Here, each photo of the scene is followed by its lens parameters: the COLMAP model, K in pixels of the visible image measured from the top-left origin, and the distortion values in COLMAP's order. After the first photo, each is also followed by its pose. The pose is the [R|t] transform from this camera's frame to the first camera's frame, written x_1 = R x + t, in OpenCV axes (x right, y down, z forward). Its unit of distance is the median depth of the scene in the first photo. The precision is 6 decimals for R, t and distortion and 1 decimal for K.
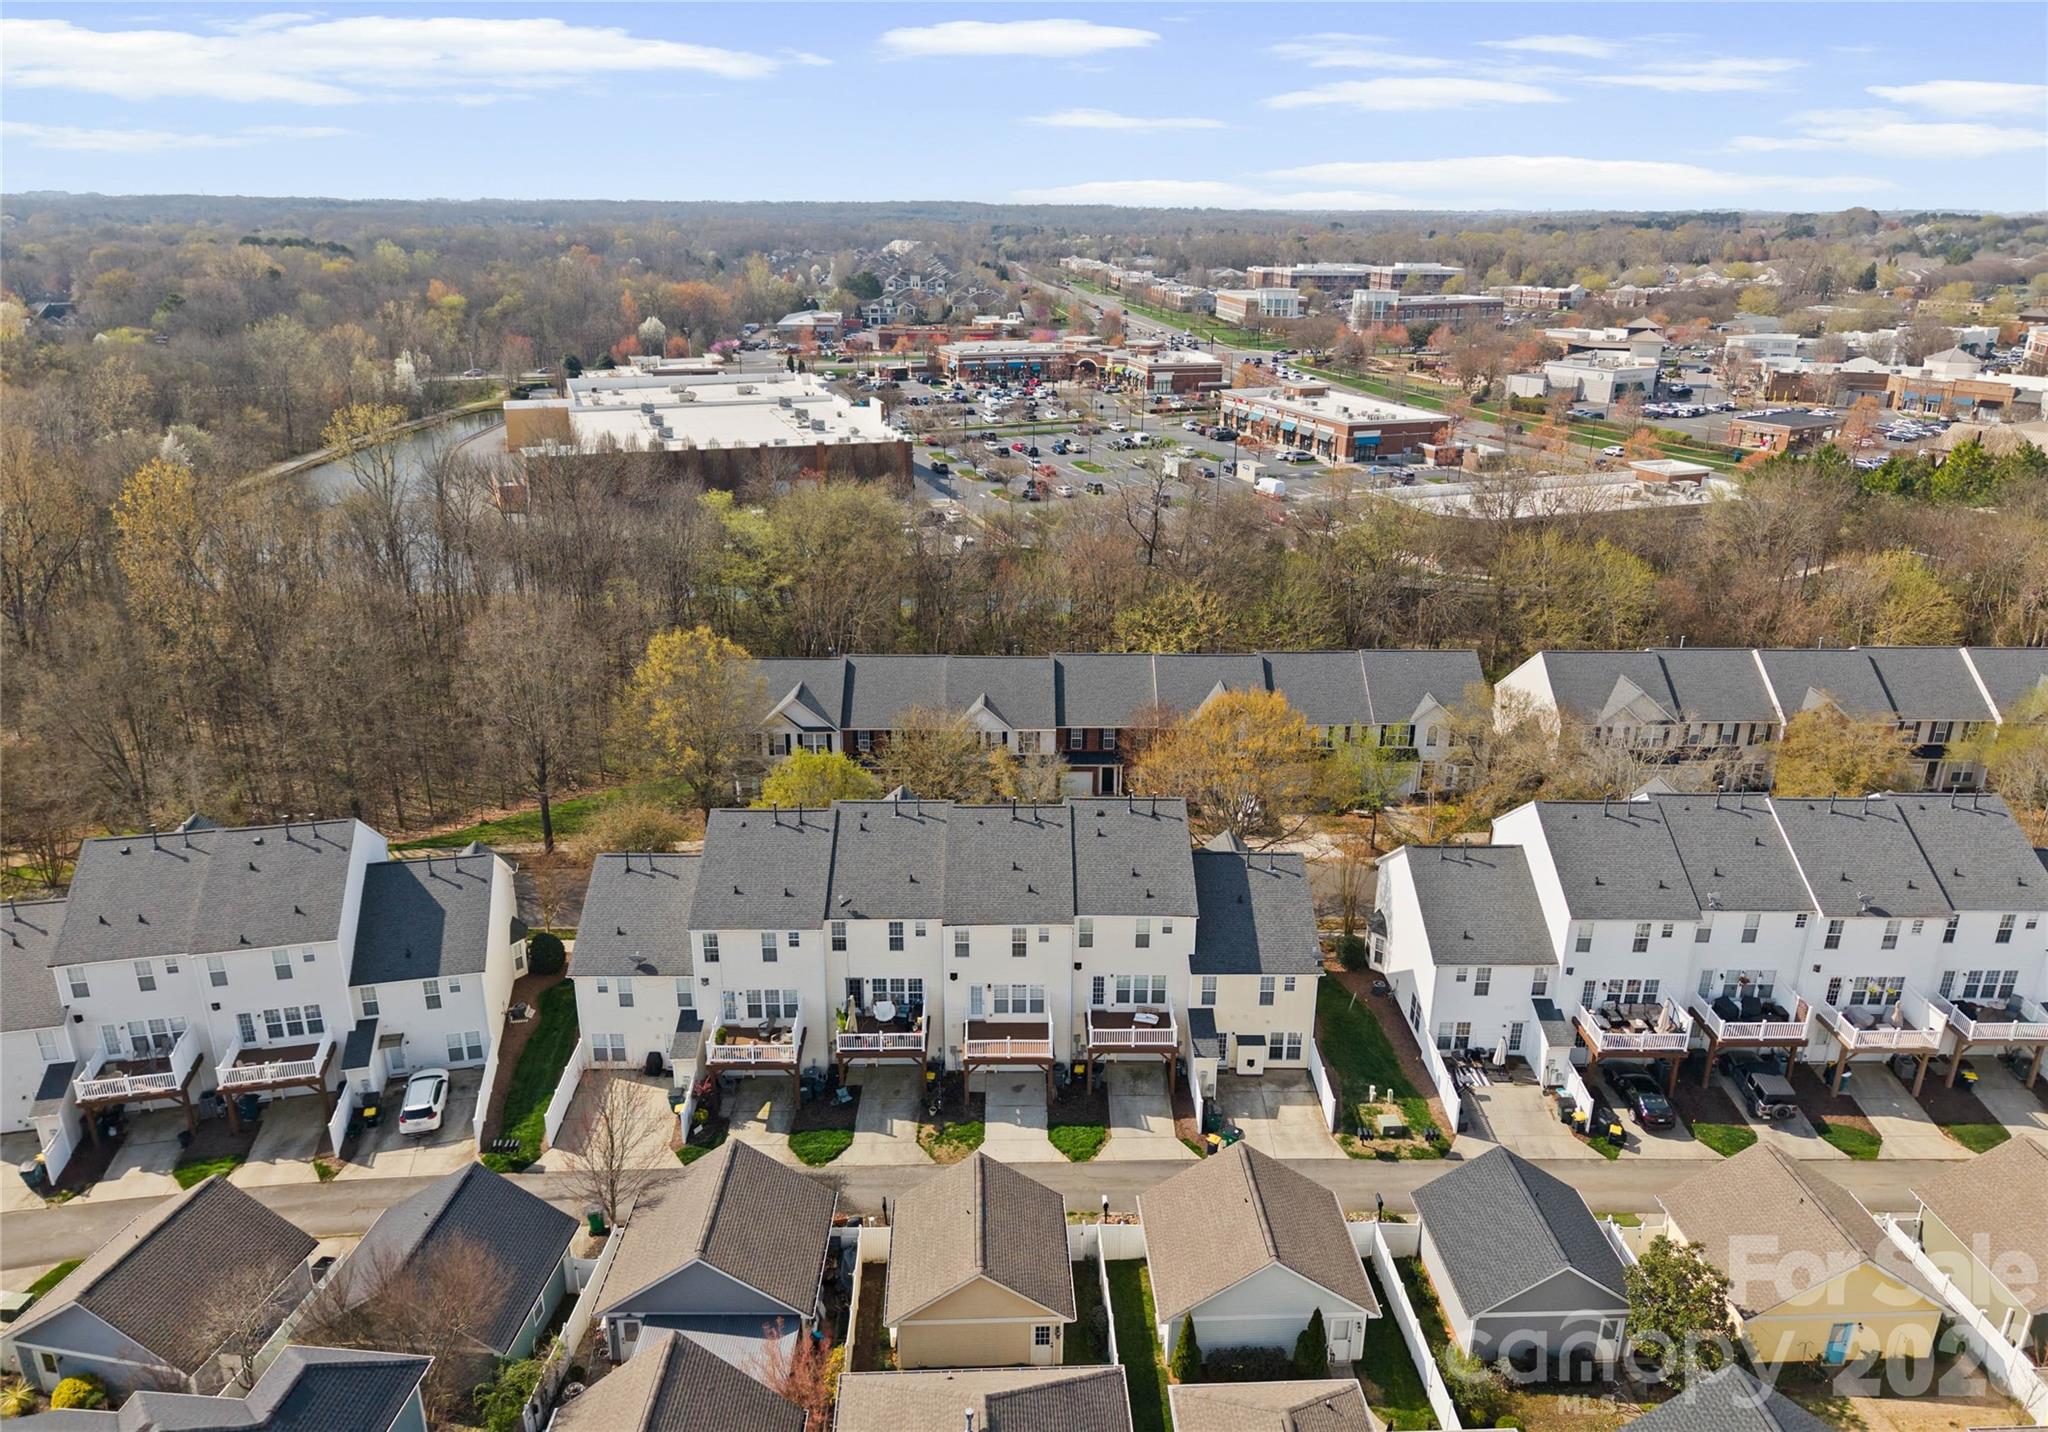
lens RADIAL K [[1367.3, 0, 1024.0], [0, 1367.3, 716.0], [0, 0, 1]] dist [0.028309, -0.038601]
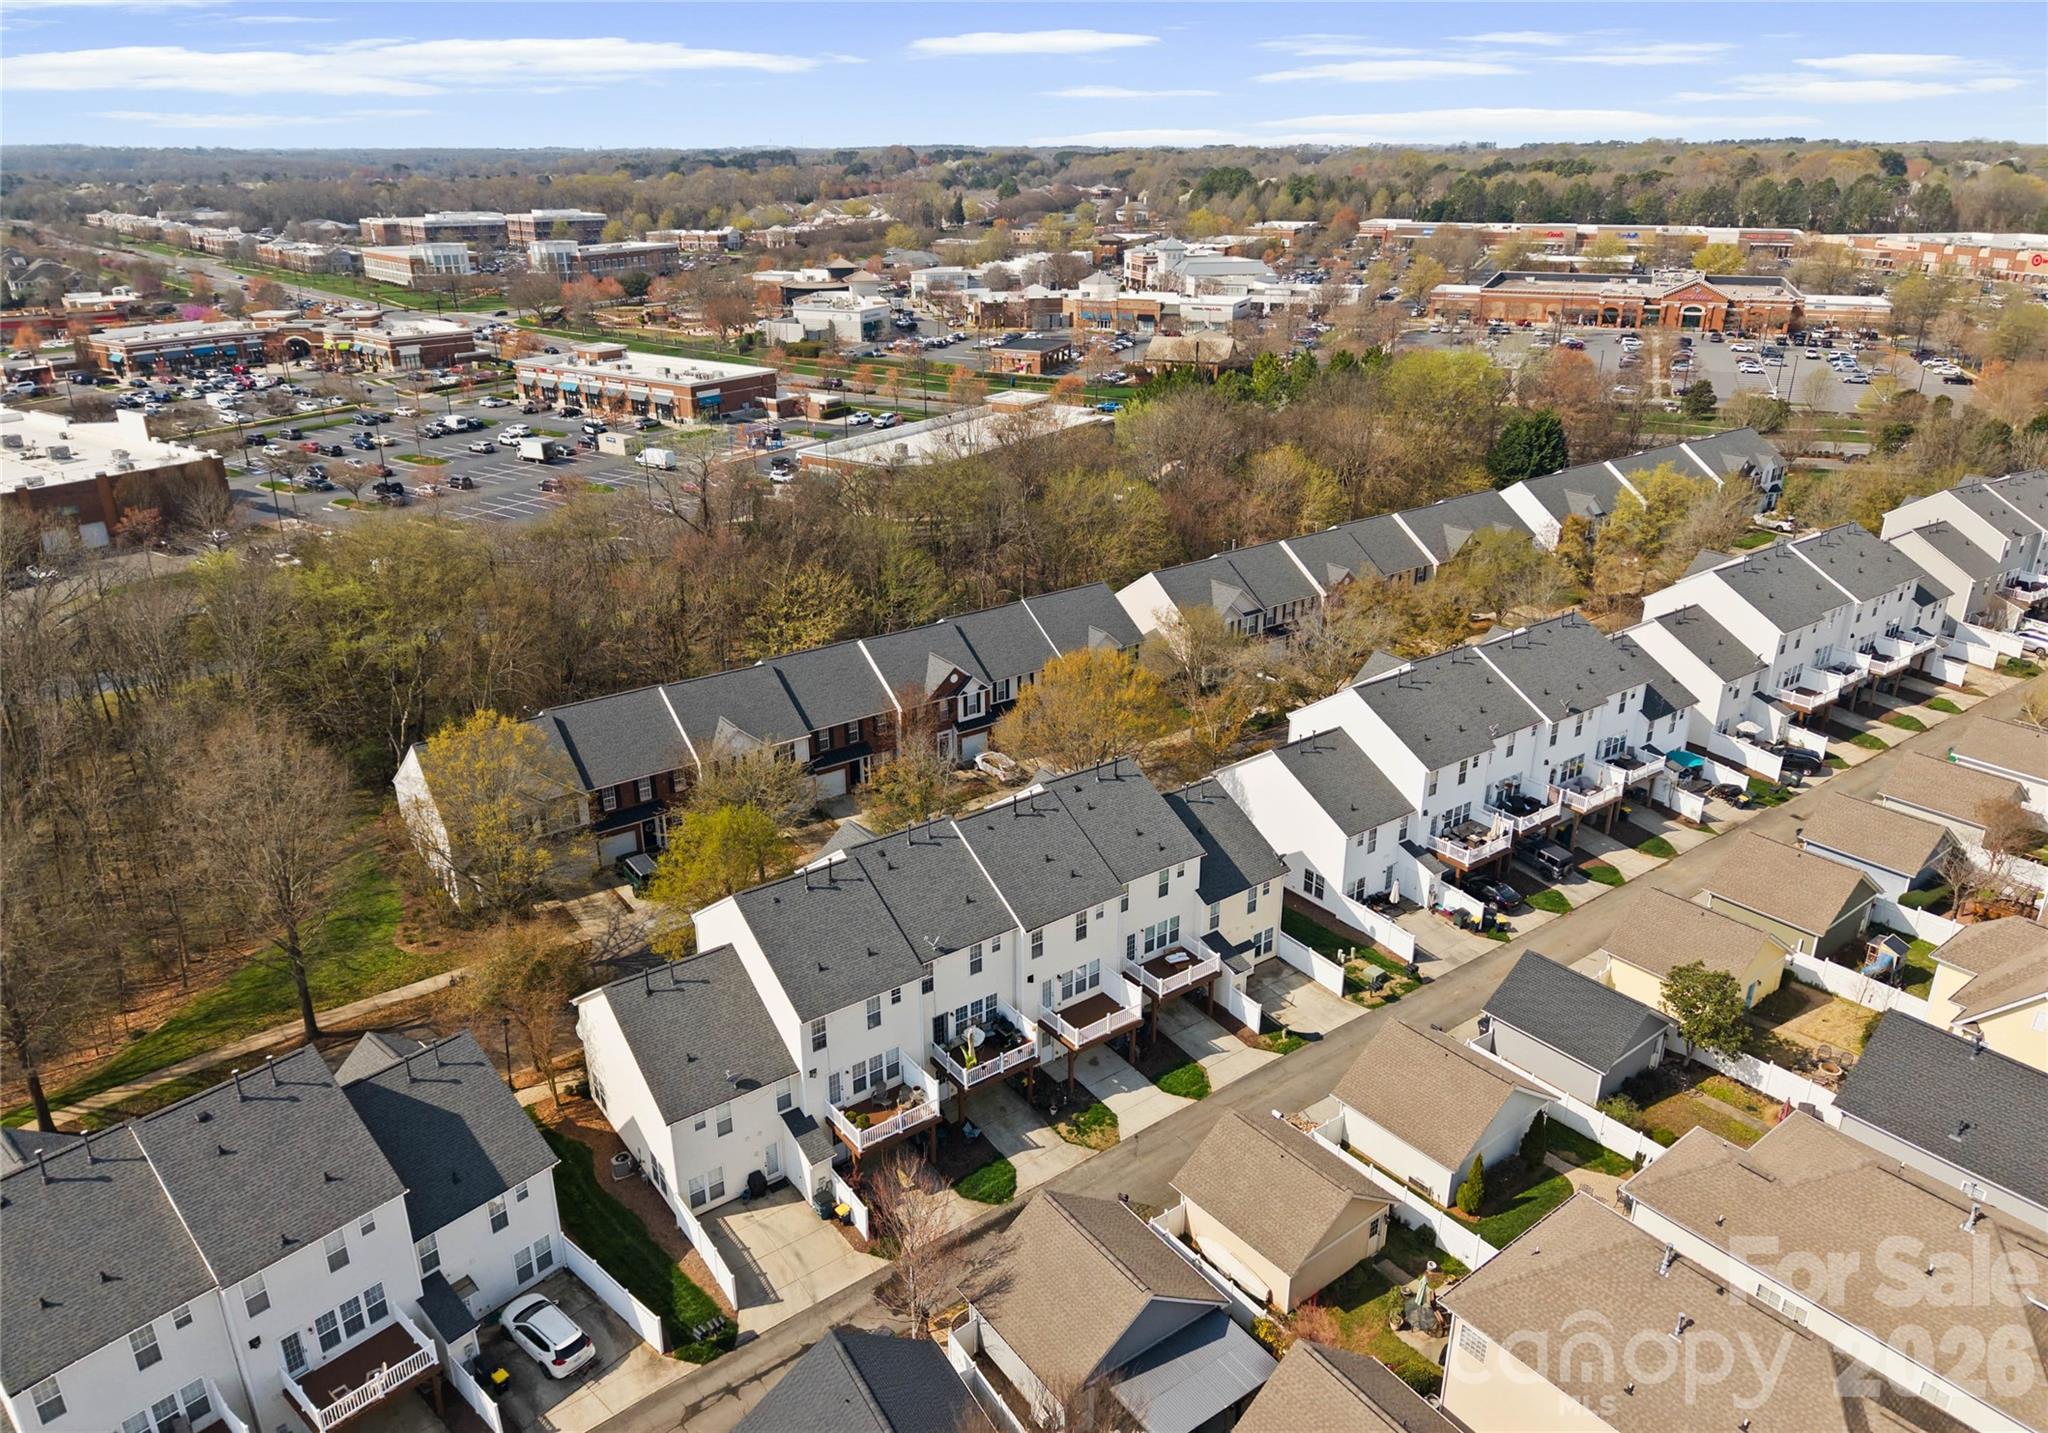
lens RADIAL K [[1373.9, 0, 1025.8], [0, 1373.9, 725.3], [0, 0, 1]] dist [0.022791, -0.027039]
pose [[0.813889, -0.230228, 0.533461, -0.531412], [0.207143, 0.972789, 0.103798, -0.094180], [-0.542842, 0.026023, 0.839432, 0.139422]]
